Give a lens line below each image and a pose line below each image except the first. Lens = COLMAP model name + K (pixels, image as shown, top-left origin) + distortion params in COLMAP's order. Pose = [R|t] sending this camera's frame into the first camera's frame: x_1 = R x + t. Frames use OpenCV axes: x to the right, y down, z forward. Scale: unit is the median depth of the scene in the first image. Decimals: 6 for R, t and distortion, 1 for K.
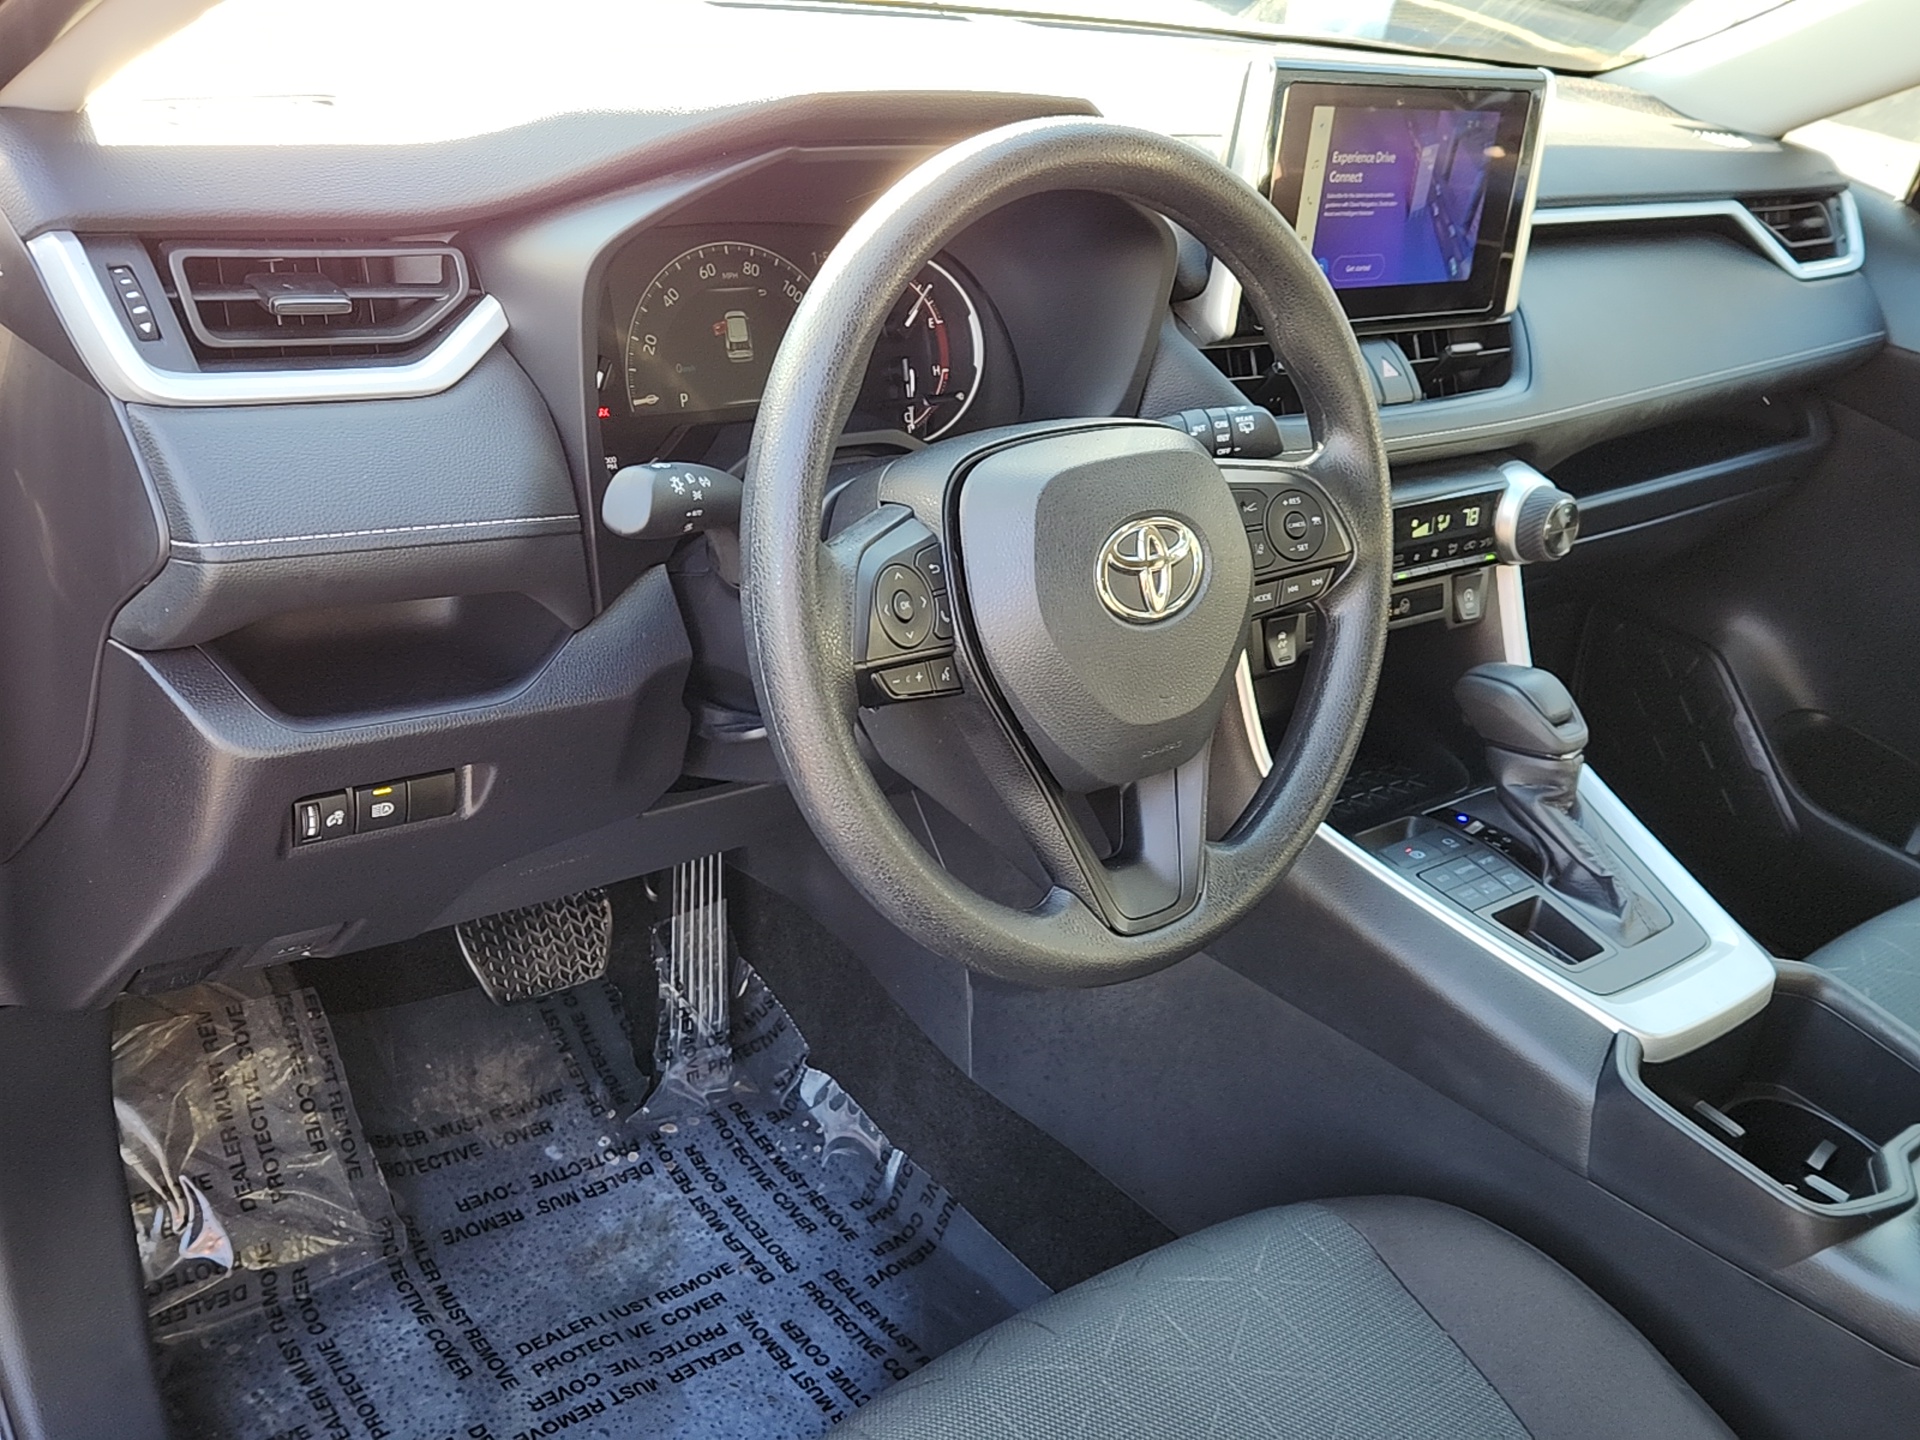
lens RADIAL K [[1977.8, 0, 1010.4], [0, 1977.8, 721.9], [0, 0, 1]] dist [0.061665, 0.000000]
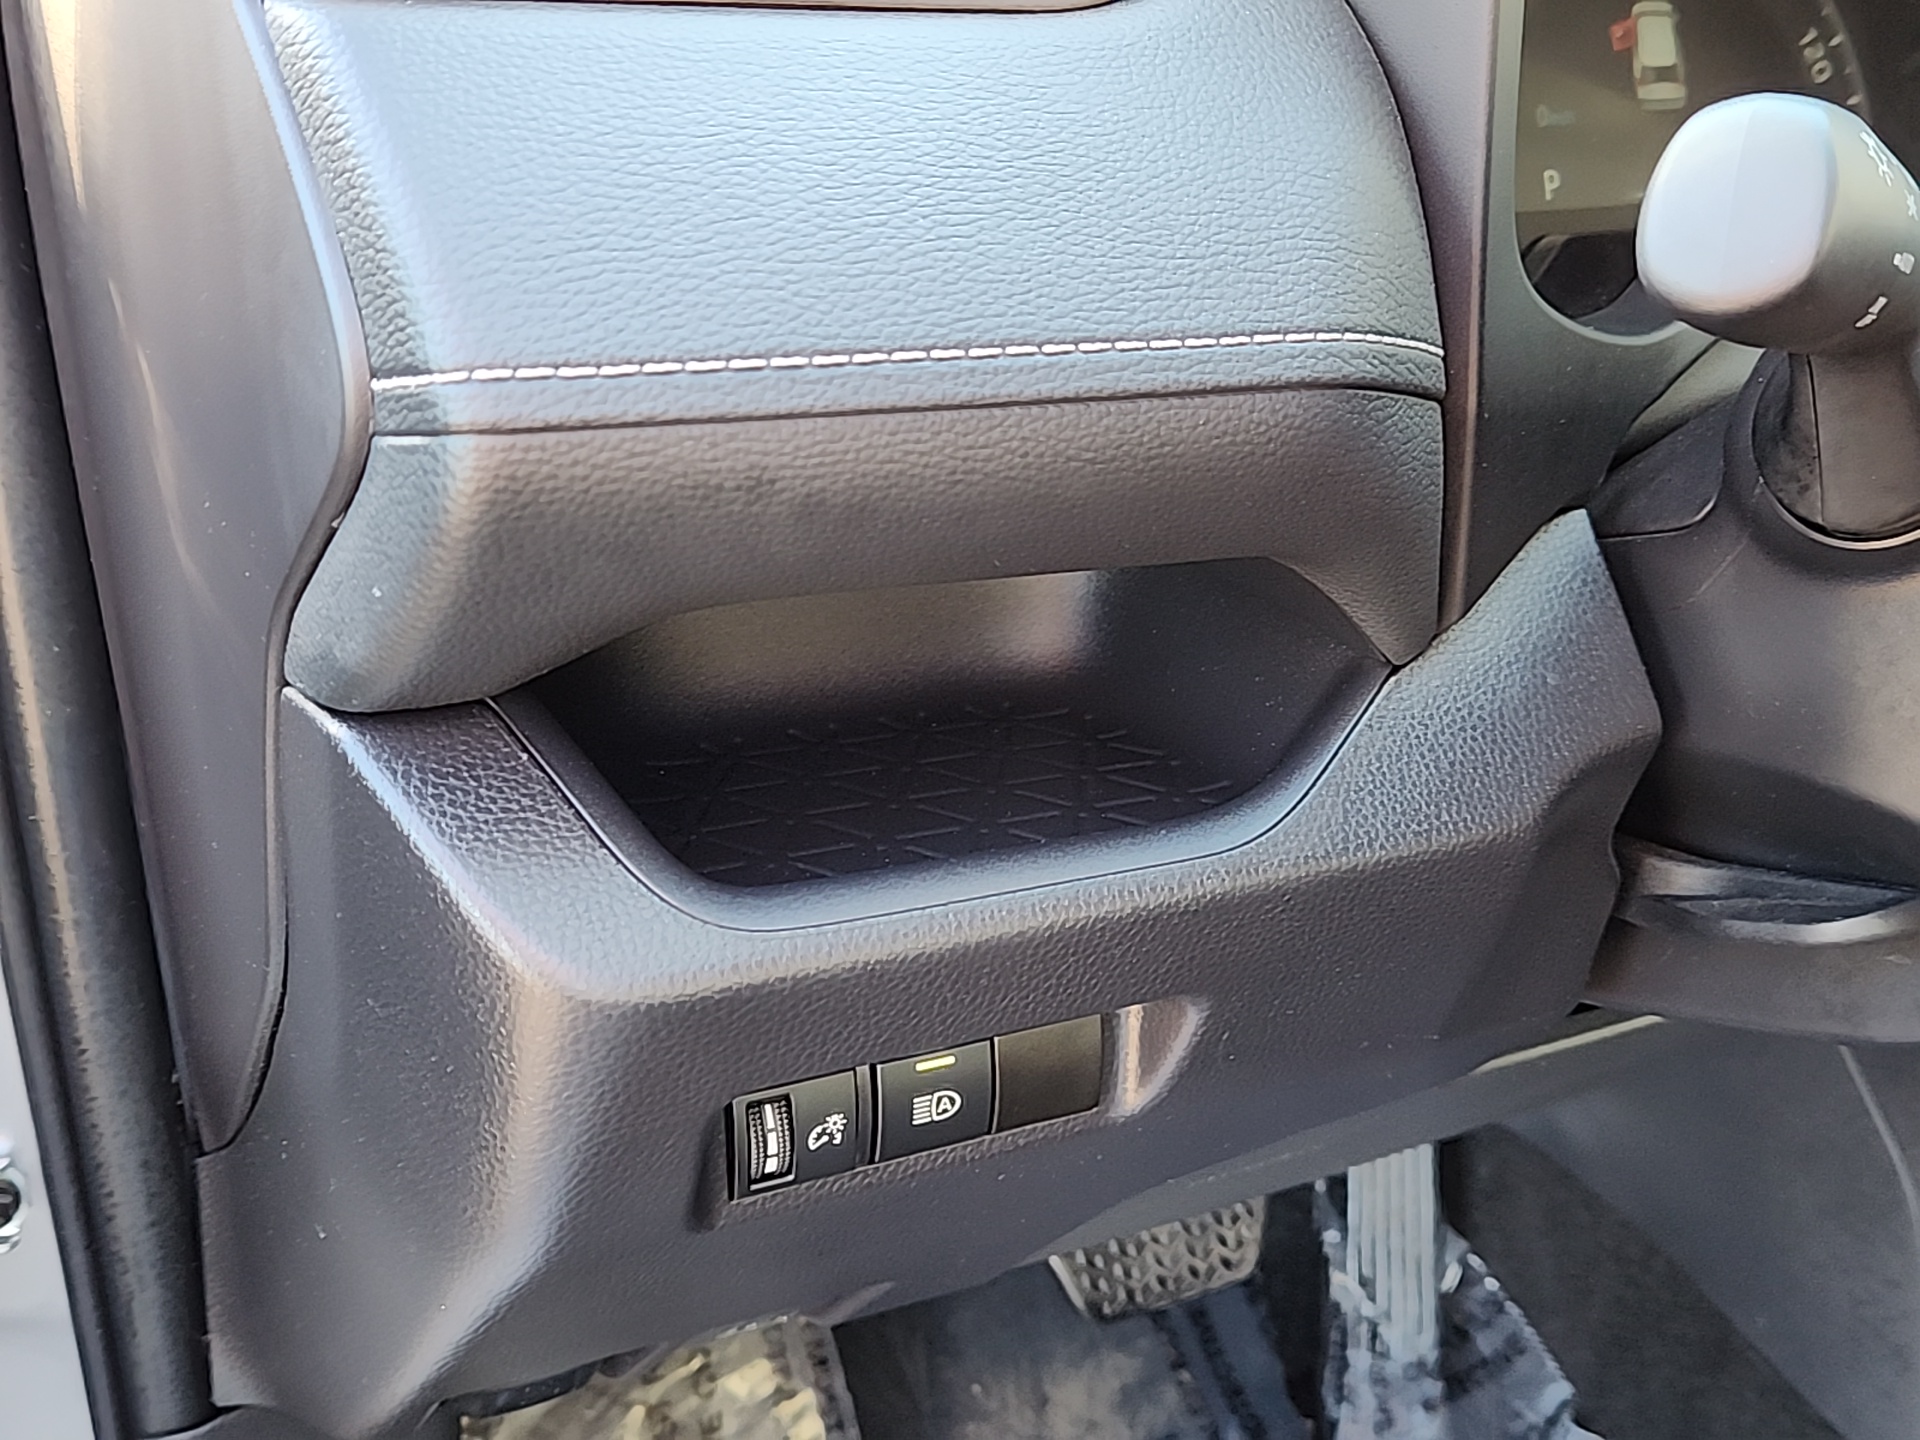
lens RADIAL K [[1977.8, 0, 963.8], [0, 1977.8, 731.3], [0, 0, 1]] dist [0.061665, 0.000000]
pose [[0.963343, -0.005312, -0.268219, -0.126618], [-0.007397, 0.998898, -0.046350, -0.009027], [0.268170, 0.046635, 0.962242, 0.382952]]
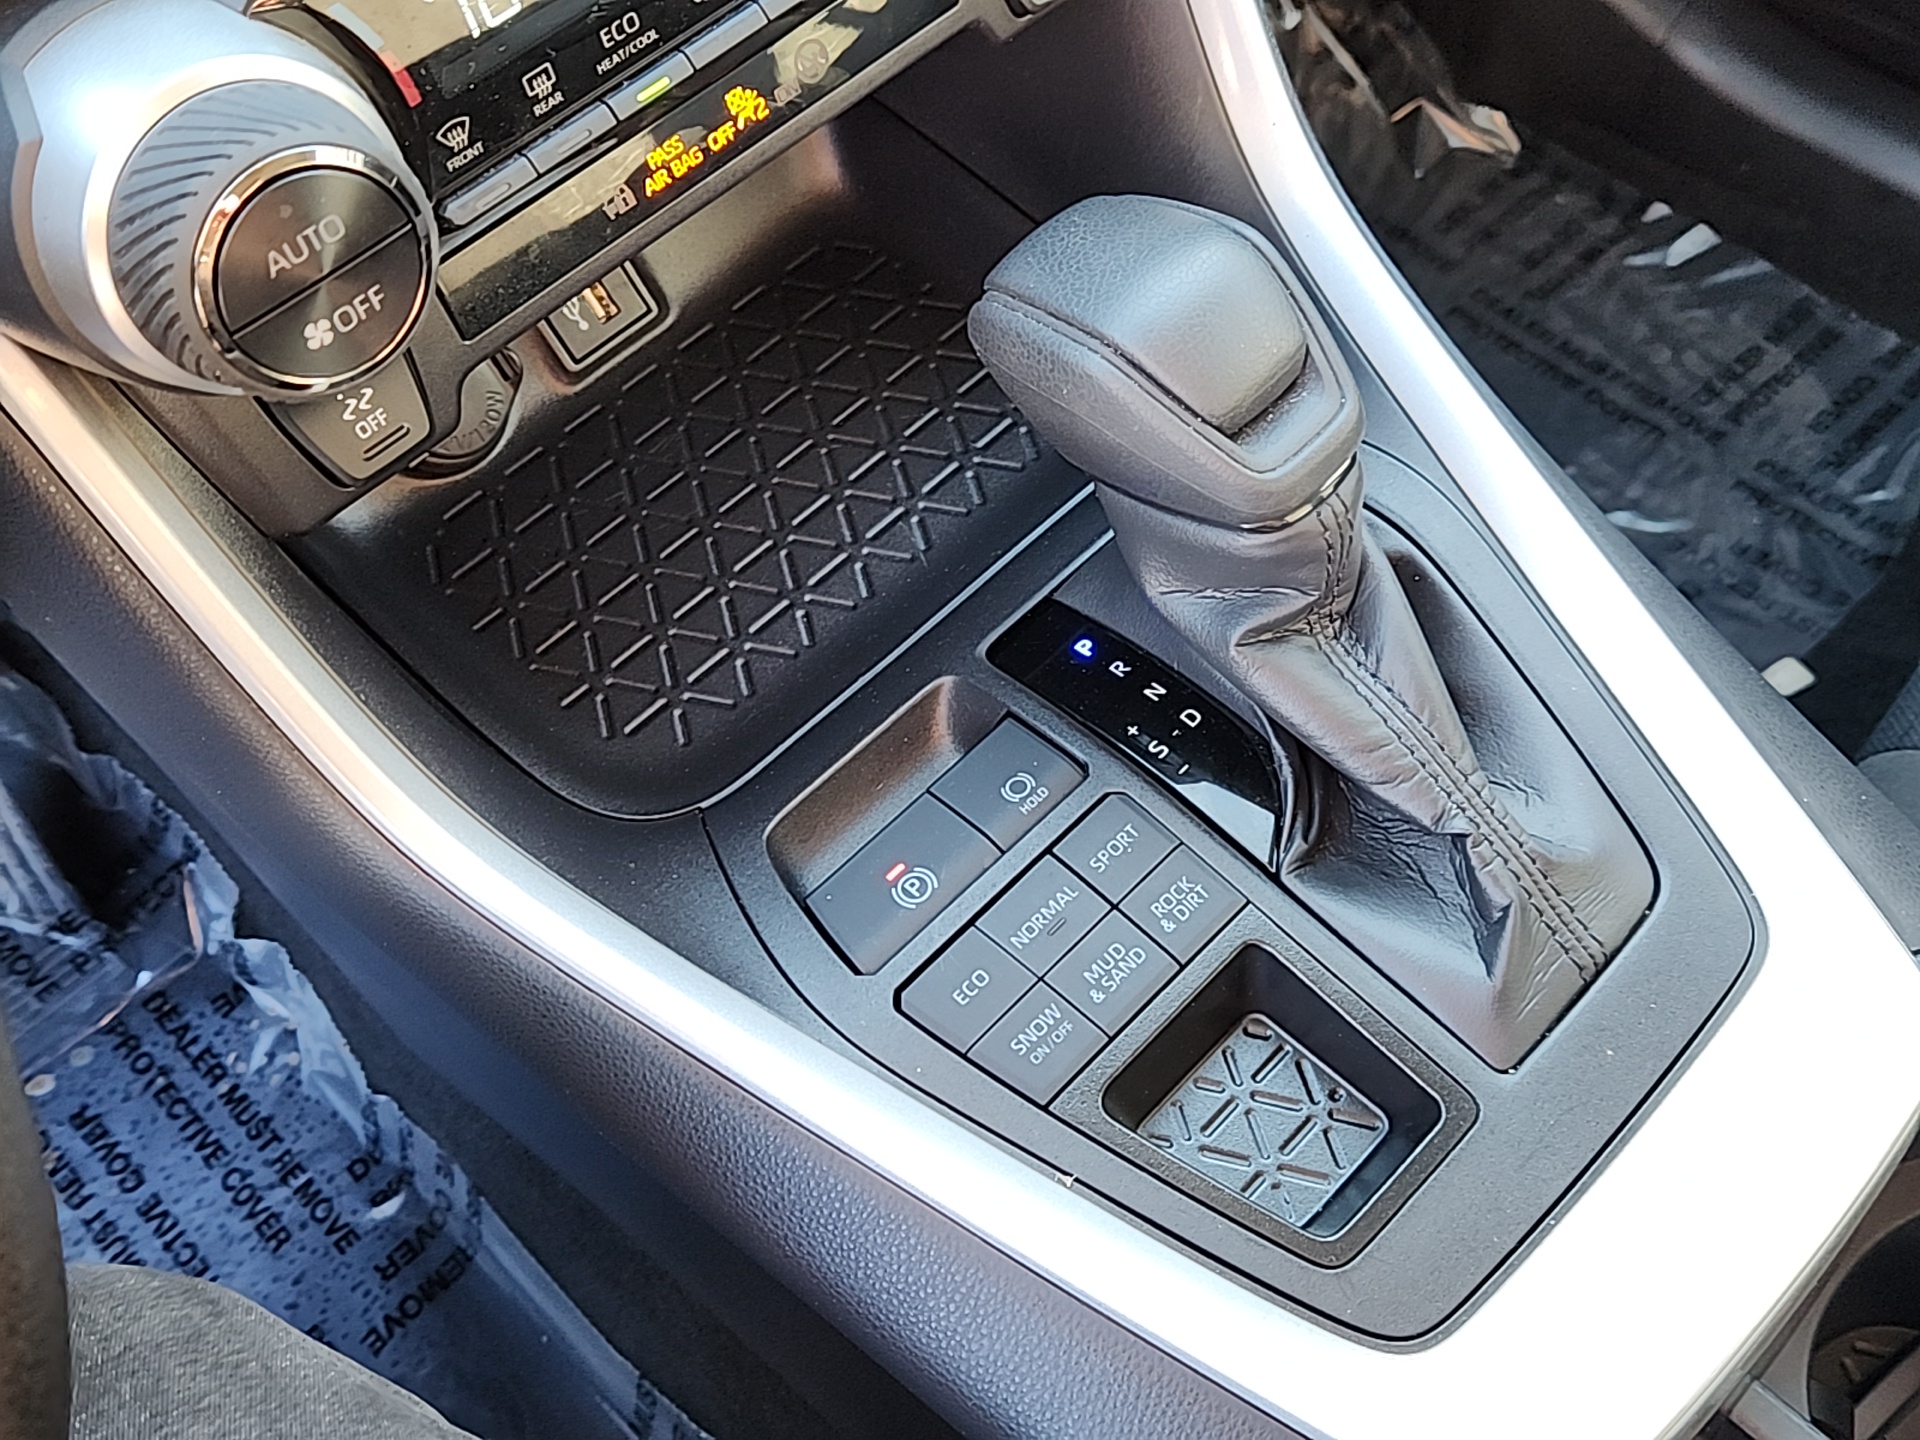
lens RADIAL K [[1977.8, 0, 989.9], [0, 1977.8, 741.1], [0, 0, 1]] dist [0.061665, 0.000000]
pose [[0.968081, -0.189996, -0.163465, 0.232655], [0.245887, 0.846331, 0.472507, -0.100625], [0.048571, -0.497619, 0.866035, 0.579435]]
